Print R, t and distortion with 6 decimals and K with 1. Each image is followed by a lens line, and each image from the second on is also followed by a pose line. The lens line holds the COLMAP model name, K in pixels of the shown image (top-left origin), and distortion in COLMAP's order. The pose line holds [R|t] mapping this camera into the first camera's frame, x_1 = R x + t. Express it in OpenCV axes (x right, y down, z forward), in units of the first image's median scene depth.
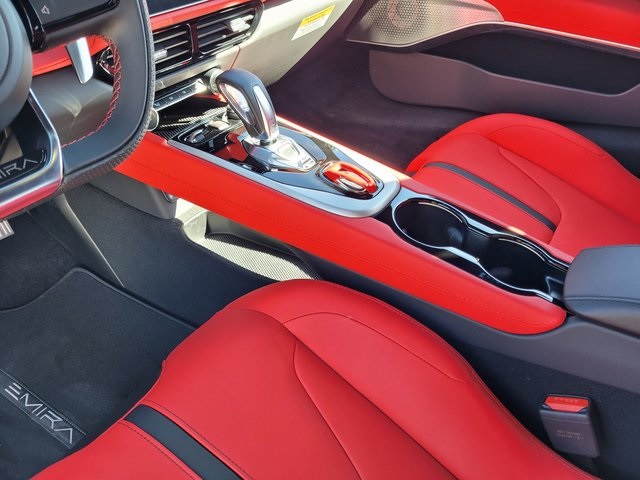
lens RADIAL K [[474.9, 0, 320.0], [0, 474.9, 240.0], [0, 0, 1]] dist [0.062736, -0.036944]
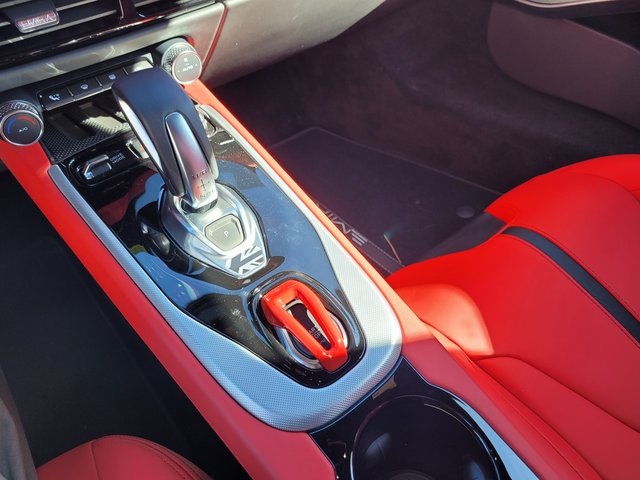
lens RADIAL K [[487.6, 0, 320.0], [0, 487.6, 240.0], [0, 0, 1]] dist [0.018004, 0.001641]
pose [[0.956859, 0.230583, -0.176781, 0.141306], [-0.198179, 0.962883, 0.183250, -0.298766], [0.212474, -0.140311, 0.967041, 0.457112]]
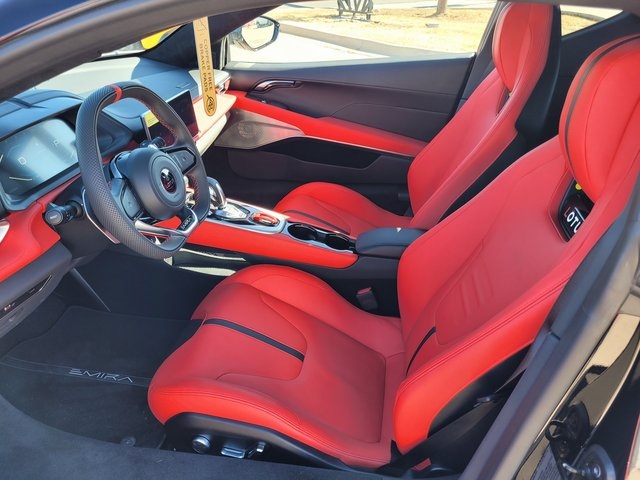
lens RADIAL K [[474.9, 0, 320.0], [0, 474.9, 240.0], [0, 0, 1]] dist [0.062736, -0.036944]
pose [[0.913426, -0.124678, 0.387439, -0.564958], [0.175165, 0.979679, -0.097708, 0.227585], [-0.367384, 0.157115, 0.916703, -1.107718]]
